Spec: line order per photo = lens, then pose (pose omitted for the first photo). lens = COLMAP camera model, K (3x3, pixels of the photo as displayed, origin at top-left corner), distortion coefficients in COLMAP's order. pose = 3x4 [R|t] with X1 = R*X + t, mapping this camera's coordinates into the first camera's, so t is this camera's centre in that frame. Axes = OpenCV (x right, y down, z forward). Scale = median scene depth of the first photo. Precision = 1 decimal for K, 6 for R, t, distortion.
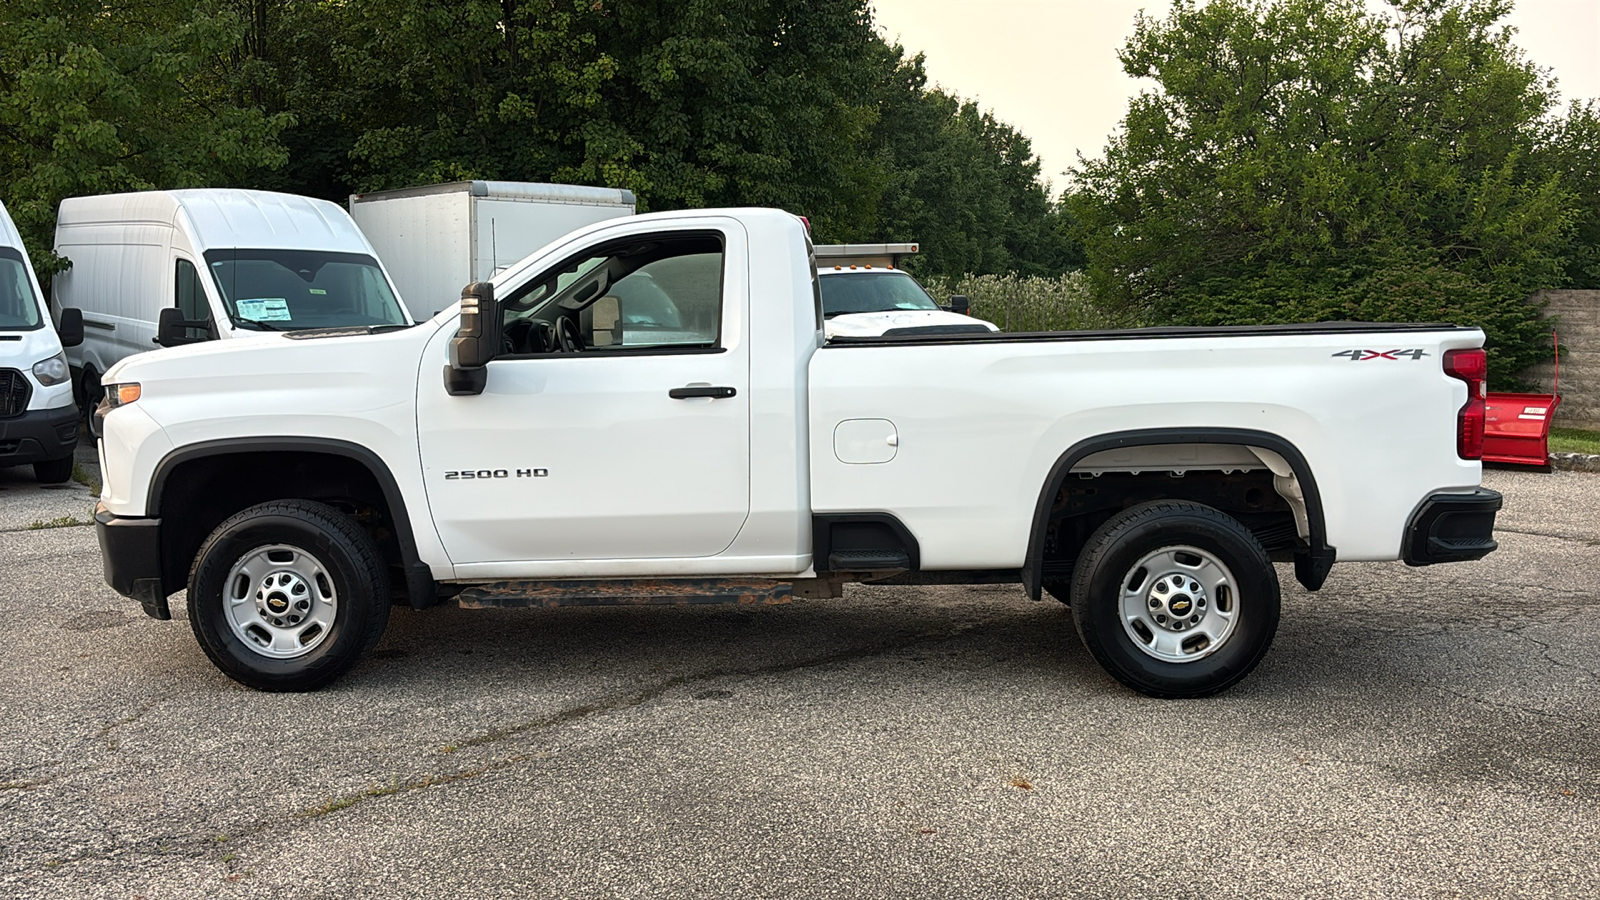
lens RADIAL K [[1474.9, 0, 808.3], [0, 1474.9, 452.9], [0, 0, 1]] dist [0.108993, -0.210909]
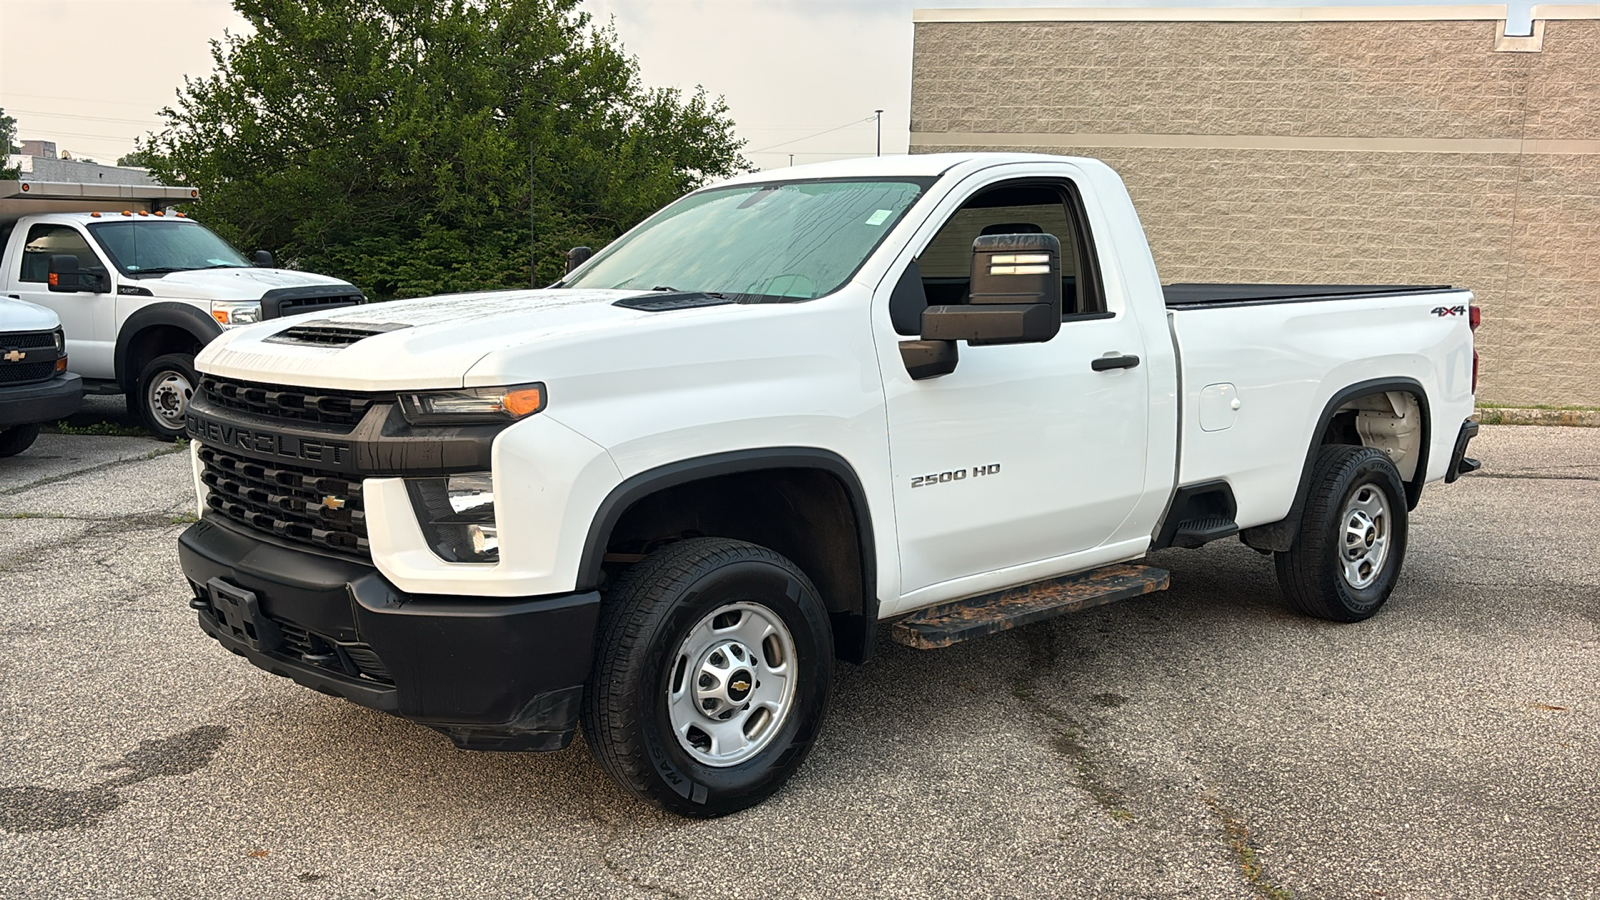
lens RADIAL K [[1456.0, 0, 805.6], [0, 1456.0, 454.6], [0, 0, 1]] dist [0.101846, -0.183995]
pose [[0.718230, -0.080070, 0.691183, -0.810250], [0.060428, 0.996782, 0.052679, -0.043149], [-0.693176, 0.003932, 0.720757, 0.489497]]
